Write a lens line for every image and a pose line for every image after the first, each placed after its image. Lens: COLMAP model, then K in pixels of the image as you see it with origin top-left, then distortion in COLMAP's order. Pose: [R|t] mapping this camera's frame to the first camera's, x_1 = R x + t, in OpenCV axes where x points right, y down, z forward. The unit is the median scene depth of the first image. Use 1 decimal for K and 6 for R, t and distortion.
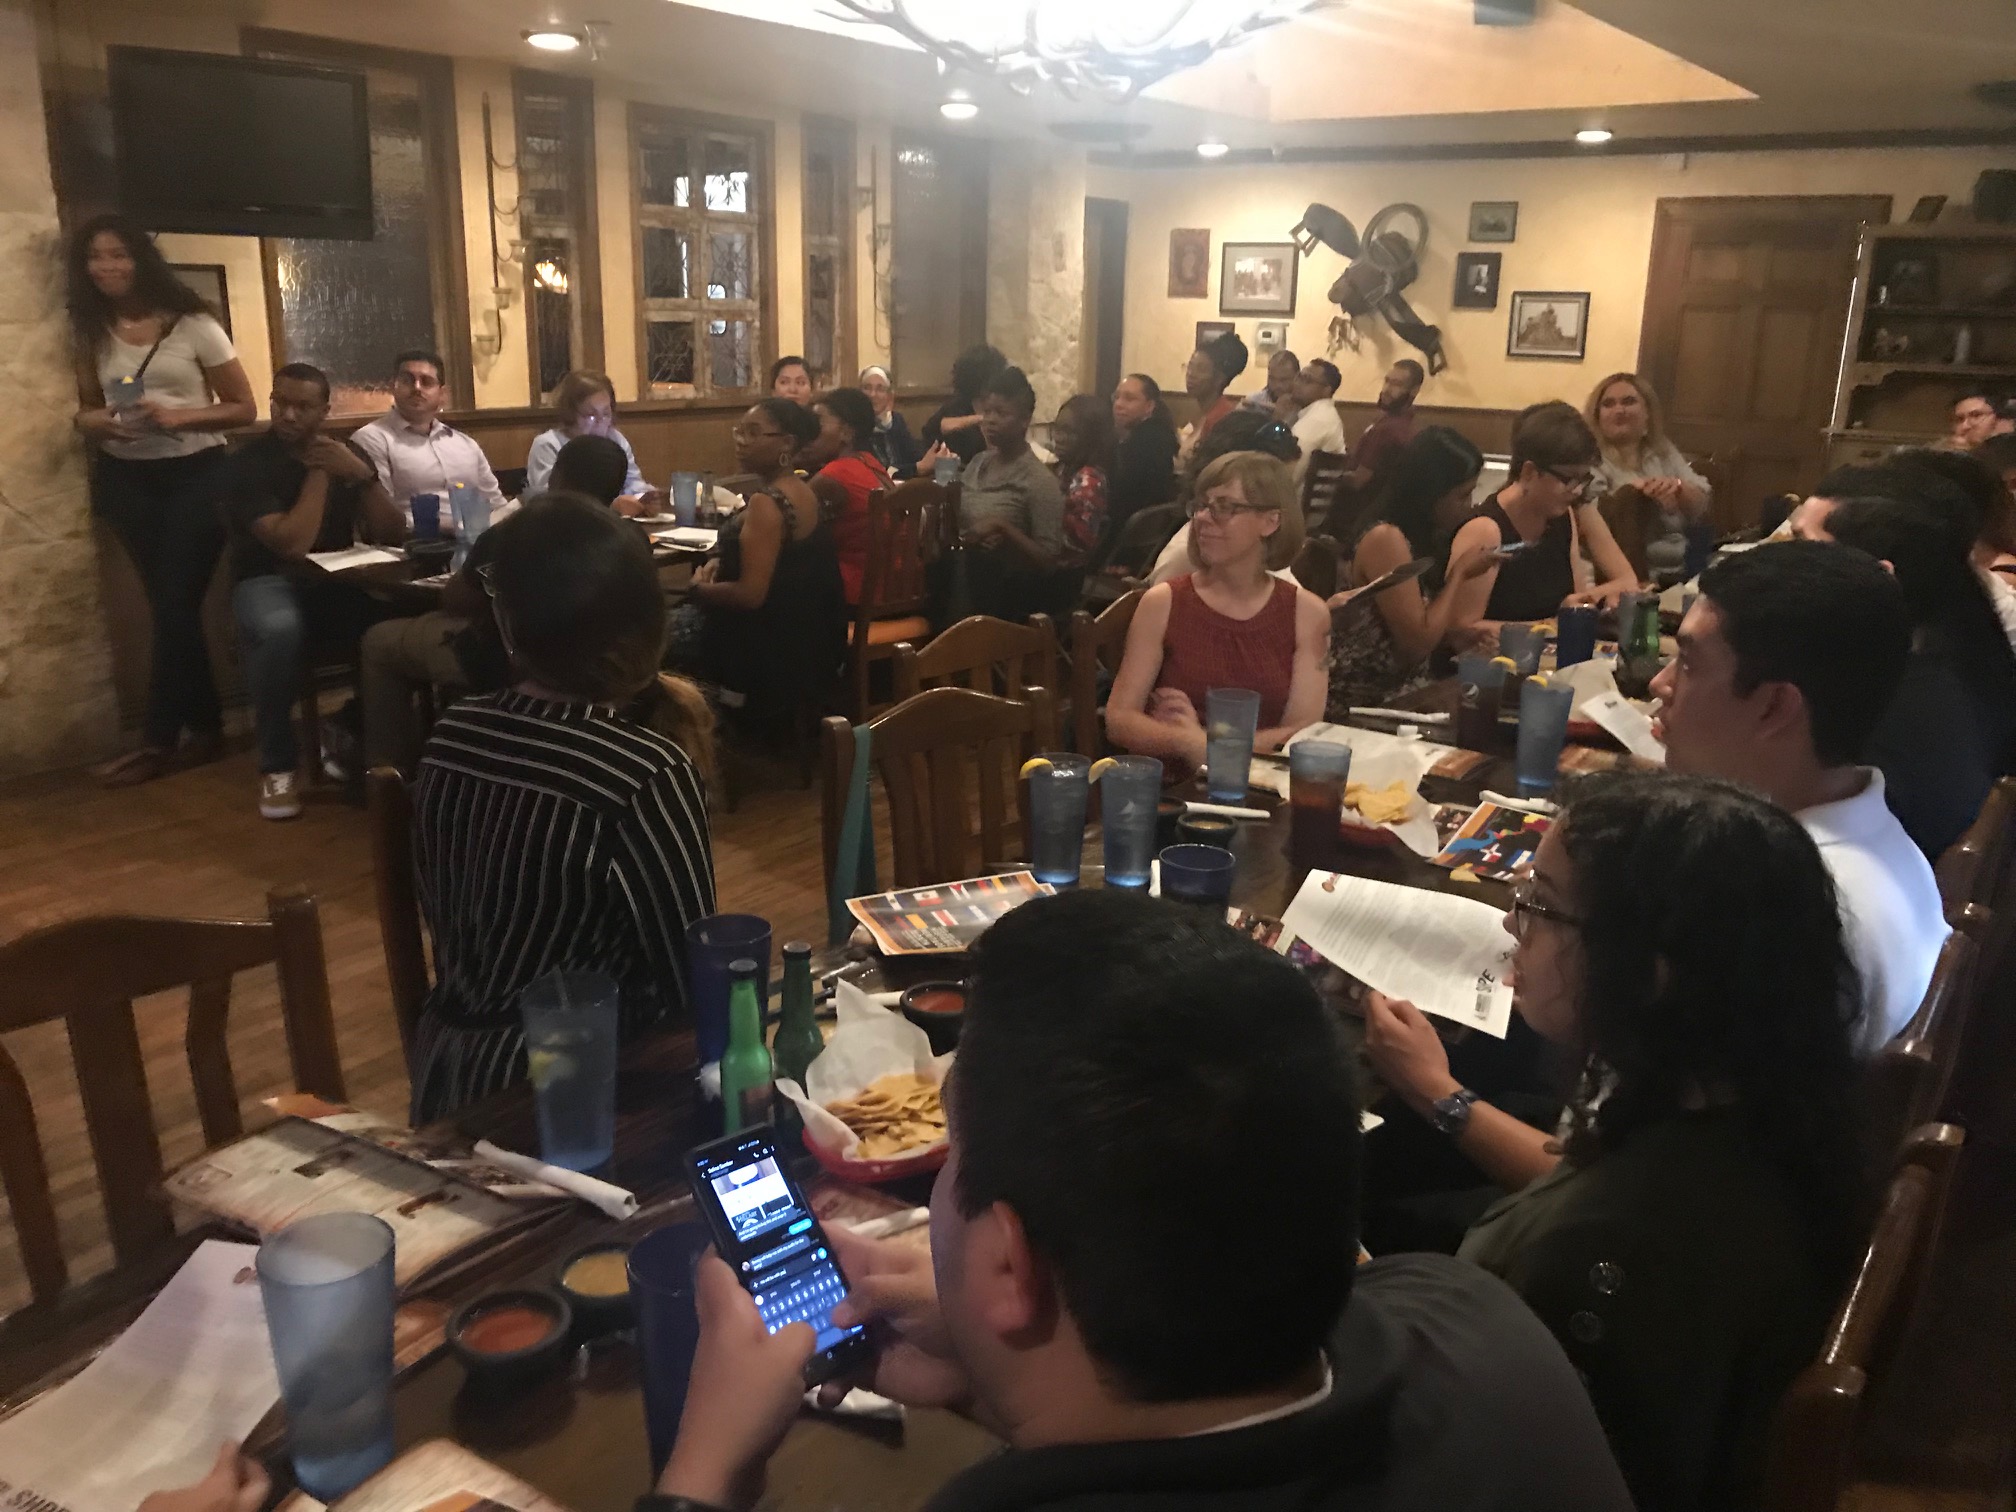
lens RADIAL K [[1665.7, 0, 1016.0], [0, 1665.7, 748.7], [0, 0, 1]] dist [0.035409, 0.009510]
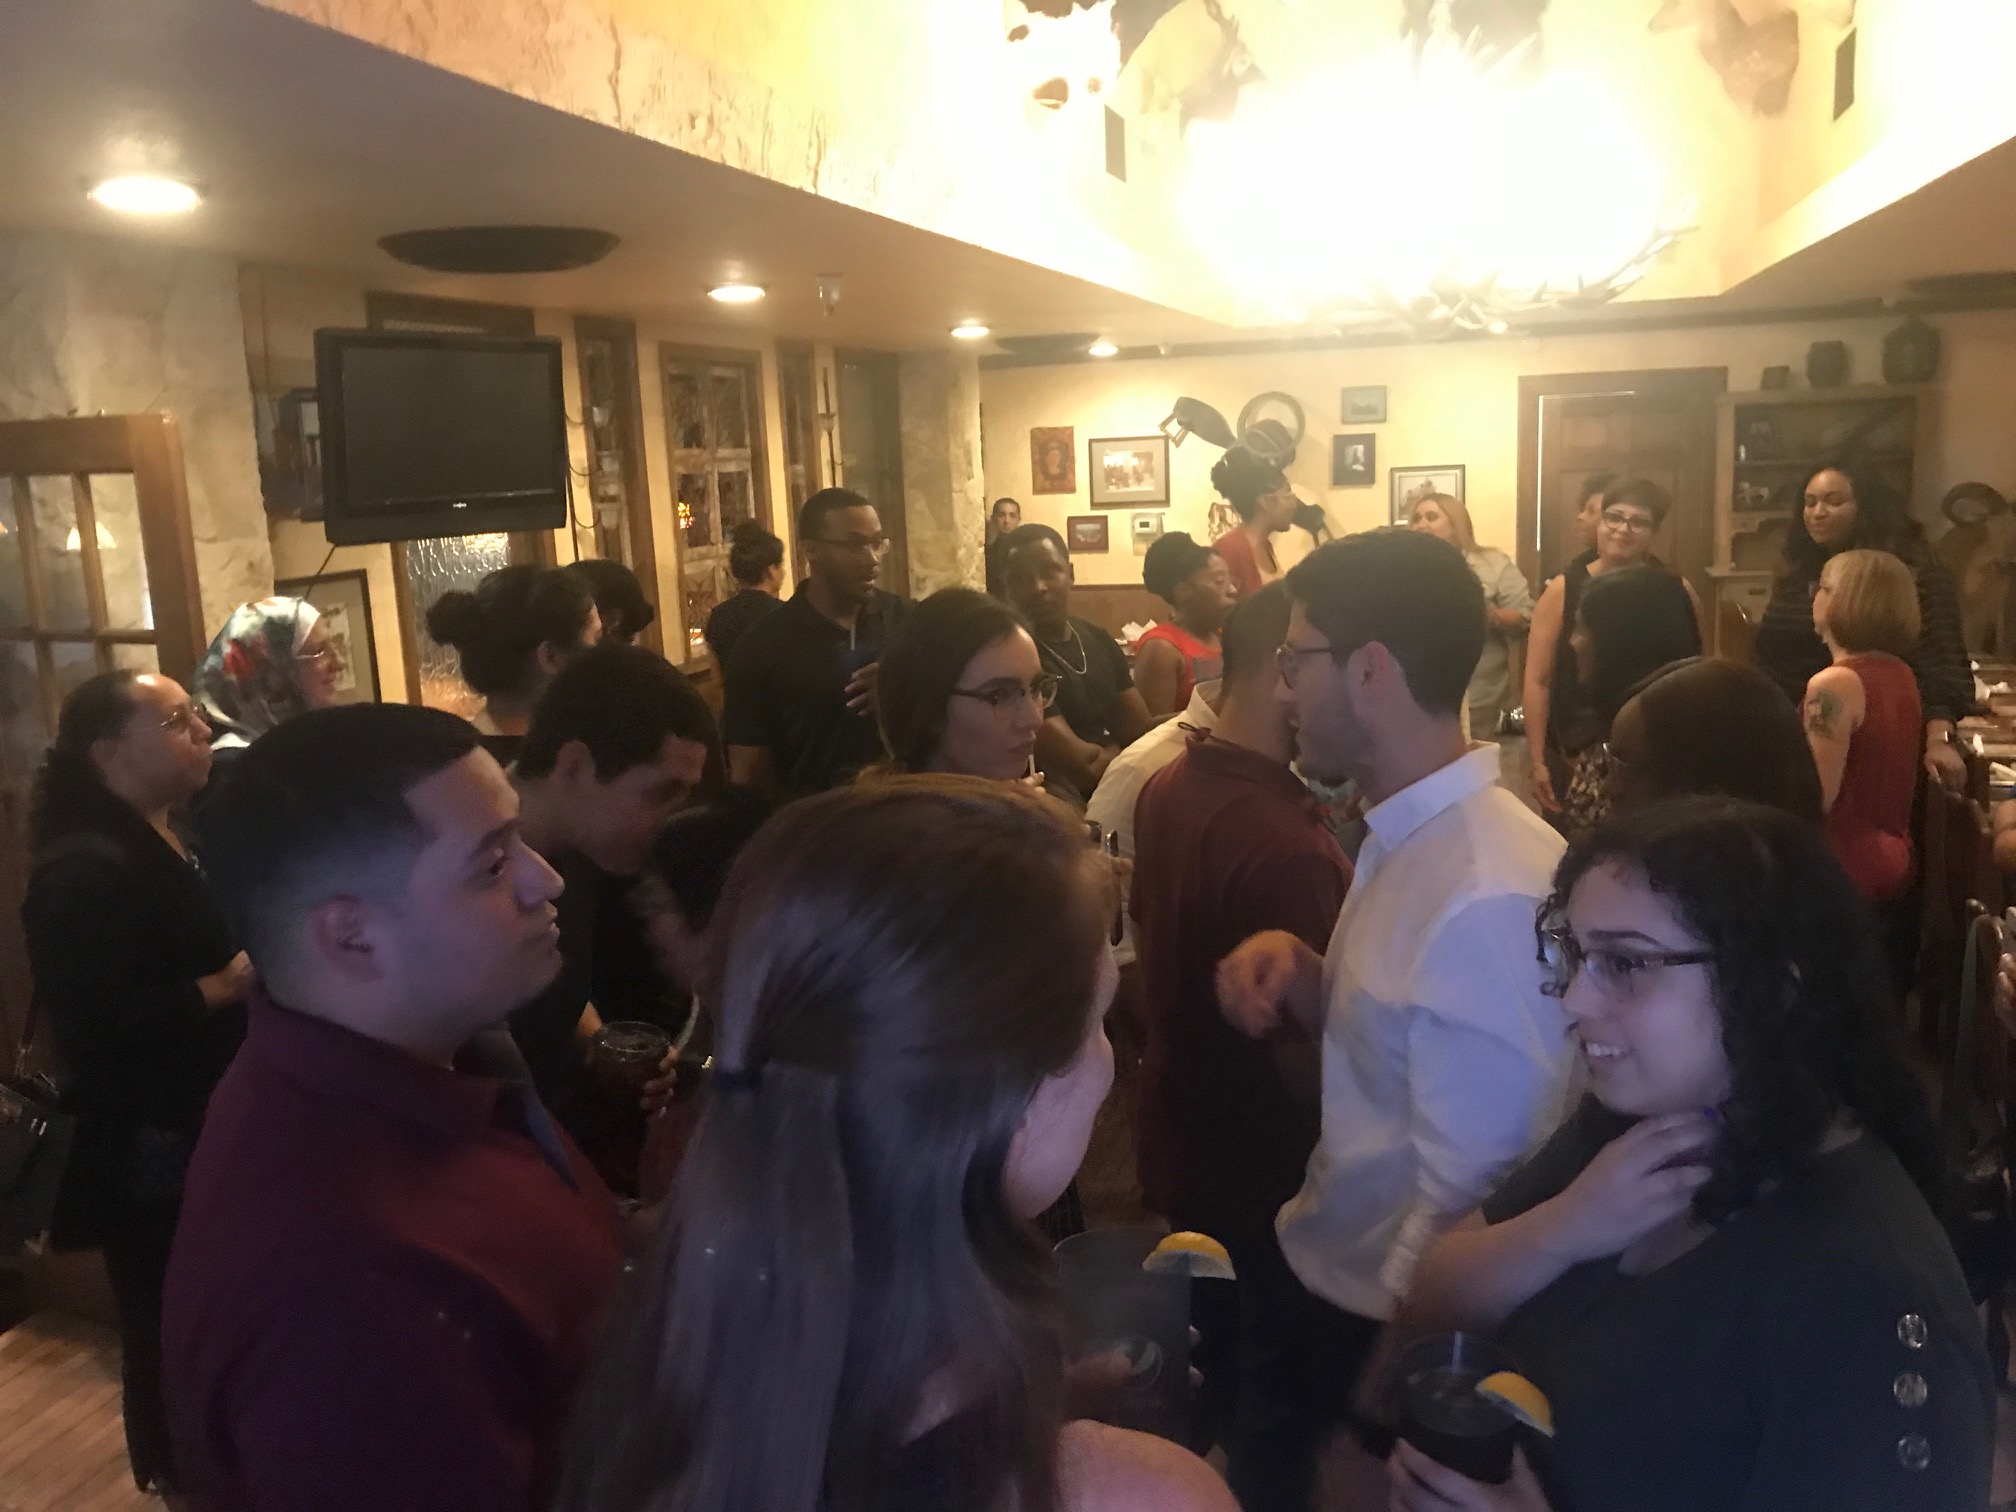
lens RADIAL K [[1665.7, 0, 1008.7], [0, 1665.7, 765.5], [0, 0, 1]] dist [0.035409, 0.009510]
pose [[0.947617, -0.123563, 0.294539, -0.257456], [0.147957, 0.987052, -0.061940, -0.056583], [-0.283072, 0.102275, 0.953630, 0.080454]]
